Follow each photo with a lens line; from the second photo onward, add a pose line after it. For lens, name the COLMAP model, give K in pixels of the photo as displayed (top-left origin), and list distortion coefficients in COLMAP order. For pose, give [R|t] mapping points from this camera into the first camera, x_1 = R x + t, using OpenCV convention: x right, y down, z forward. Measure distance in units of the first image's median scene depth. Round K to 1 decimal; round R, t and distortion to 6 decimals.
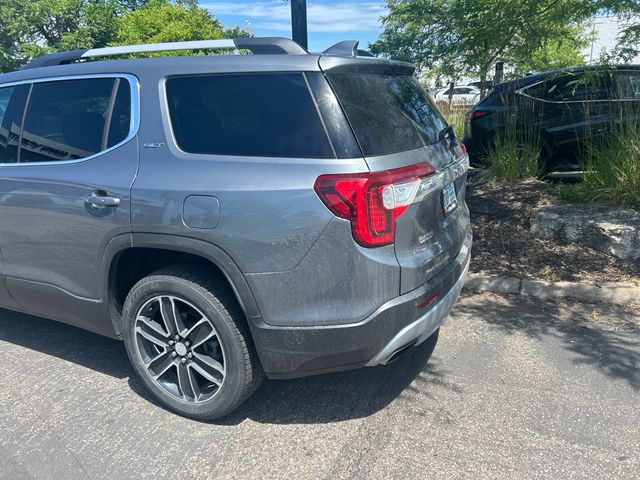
lens RADIAL K [[474.0, 0, 318.9], [0, 474.0, 241.6], [0, 0, 1]] dist [0.042196, -0.041544]
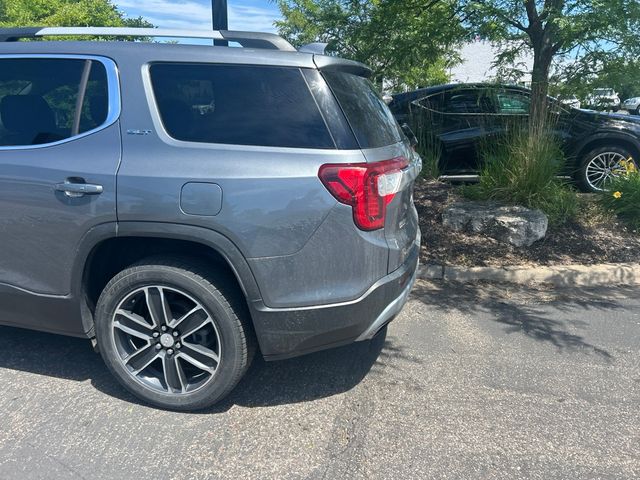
lens RADIAL K [[471.9, 0, 321.5], [0, 471.9, 242.3], [0, 0, 1]] dist [0.058231, -0.062647]
pose [[0.968024, -0.019096, 0.250130, -0.225951], [0.021016, 0.999767, -0.005010, 0.035187], [-0.249976, 0.010106, 0.968199, -0.032291]]
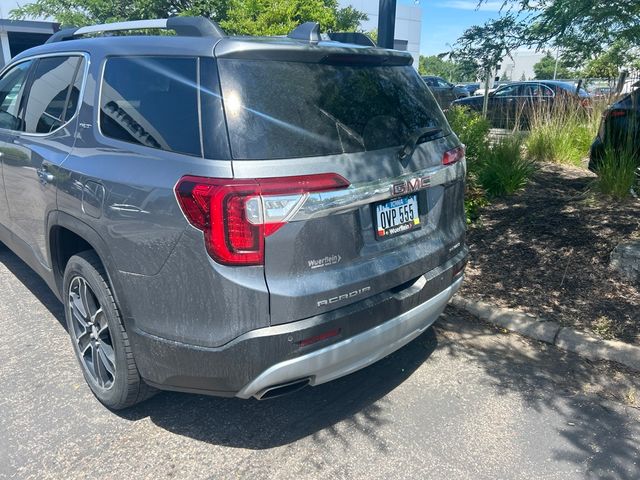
lens RADIAL K [[475.9, 0, 322.7], [0, 475.9, 236.8], [0, 0, 1]] dist [0.048098, -0.048291]
pose [[0.943737, 0.145999, -0.296725, 0.433652], [-0.138088, 0.989277, 0.047569, -0.087055], [0.300488, -0.003918, 0.953778, 0.189378]]
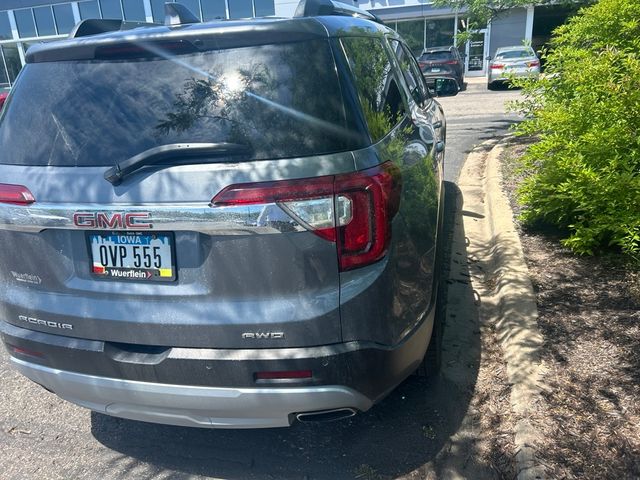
lens RADIAL K [[476.7, 0, 323.9], [0, 476.7, 239.5], [0, 0, 1]] dist [0.050083, -0.056207]
pose [[0.222818, 0.352470, -0.908910, 0.966329], [-0.226737, 0.925518, 0.303326, -0.393382], [0.948126, 0.138497, 0.286140, 1.145217]]
